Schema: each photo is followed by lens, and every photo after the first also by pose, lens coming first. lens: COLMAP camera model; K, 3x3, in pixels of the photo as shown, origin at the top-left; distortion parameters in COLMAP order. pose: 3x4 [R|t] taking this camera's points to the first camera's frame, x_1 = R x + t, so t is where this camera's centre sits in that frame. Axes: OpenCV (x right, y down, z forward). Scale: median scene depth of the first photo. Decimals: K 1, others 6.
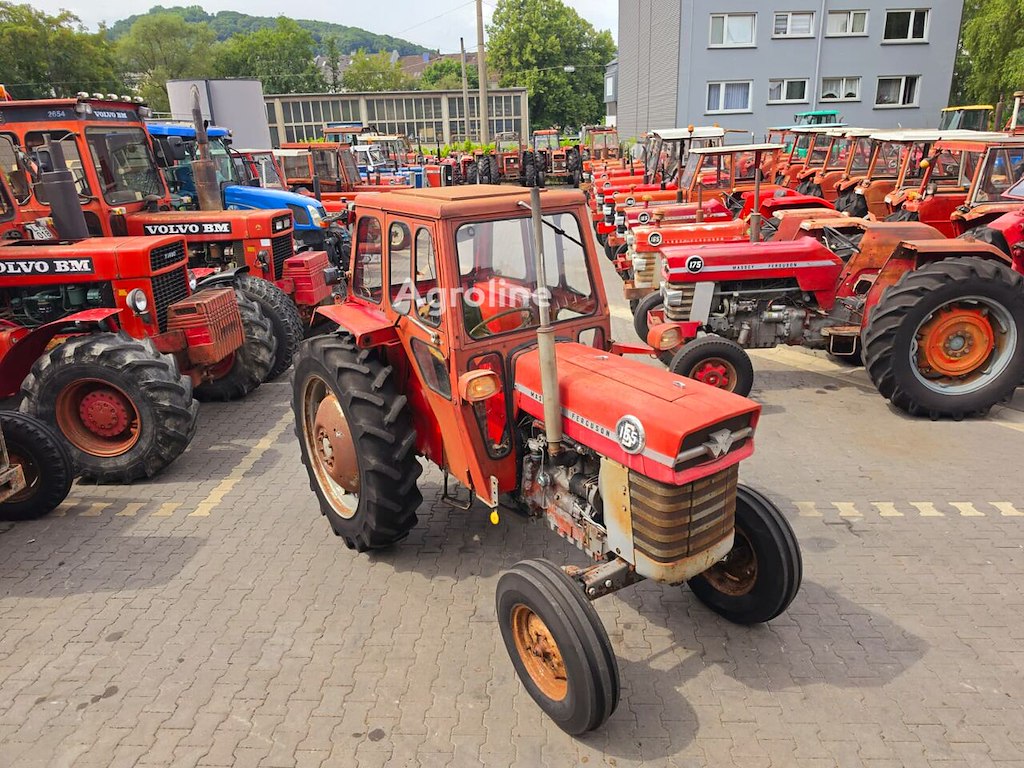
lens RADIAL K [[744.9, 0, 512.6], [0, 744.9, 376.9], [0, 0, 1]] dist [-0.008848, -0.010954]
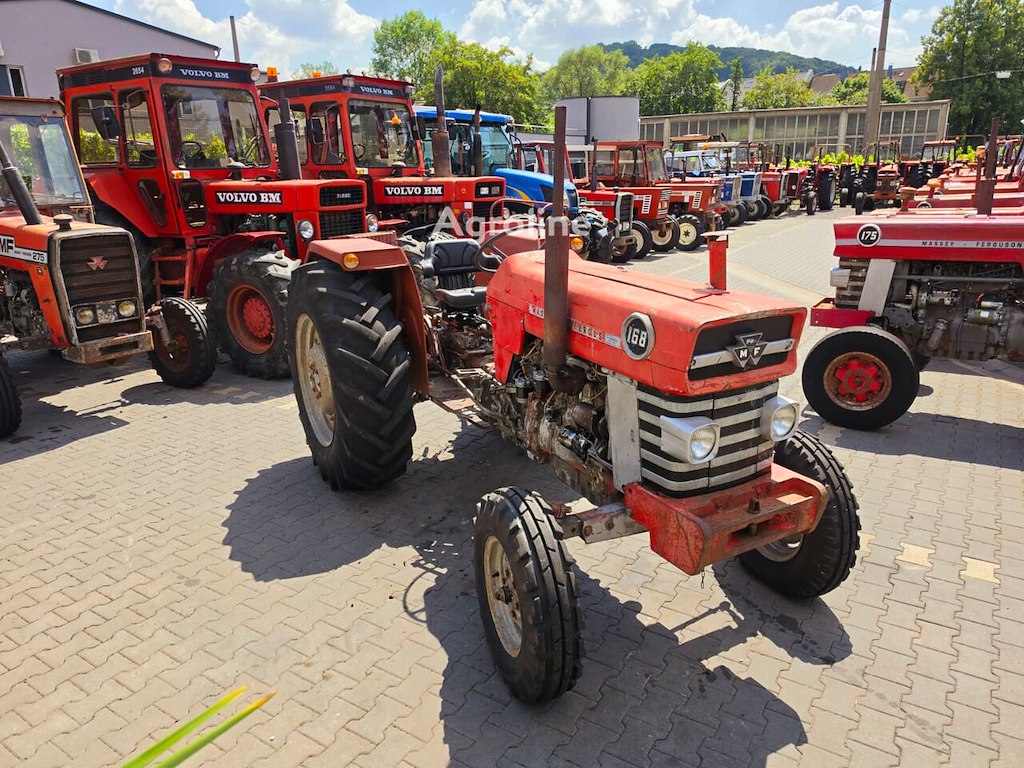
lens RADIAL K [[728.0, 0, 509.1], [0, 728.0, 385.5], [0, 0, 1]] dist [0.137632, -0.278502]
pose [[0.849267, 0.156507, -0.504233, 0.291869], [-0.171874, 0.984985, 0.016244, 0.048563], [0.499204, 0.072869, 0.863415, 0.129222]]
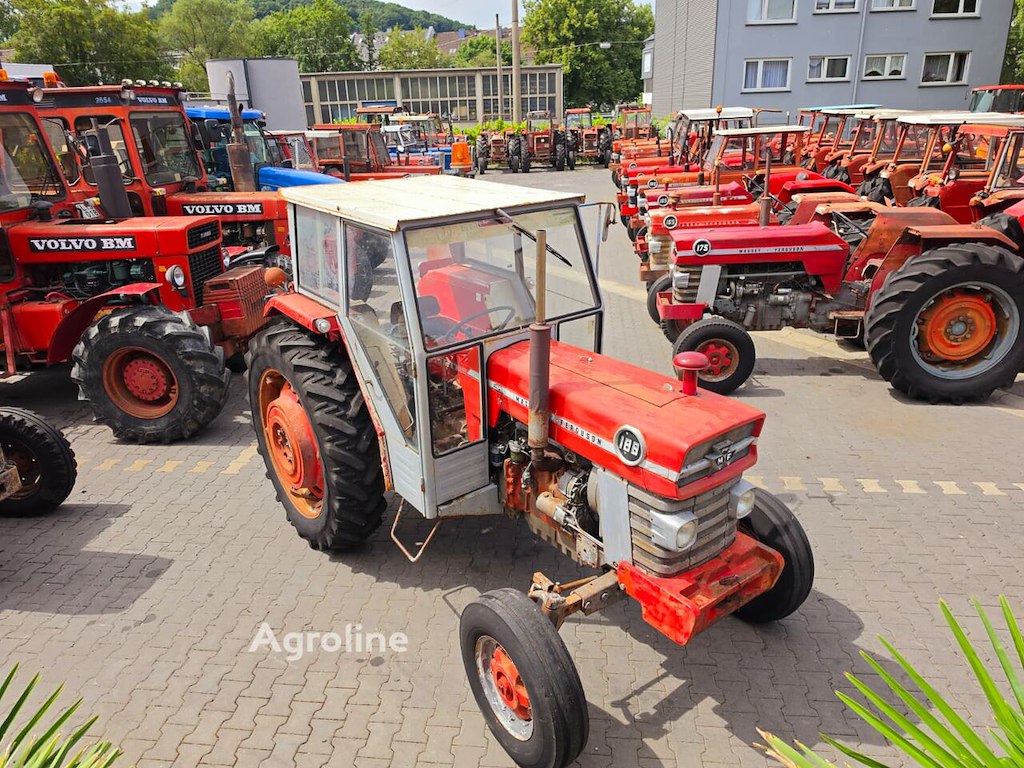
lens RADIAL K [[748.2, 0, 499.3], [0, 748.2, 386.4], [0, 0, 1]] dist [-0.001043, -0.024510]
pose [[0.997851, 0.021361, -0.061936, 0.028208], [-0.018982, 0.999068, 0.038762, 0.005094], [0.062706, -0.037503, 0.997327, -0.049339]]
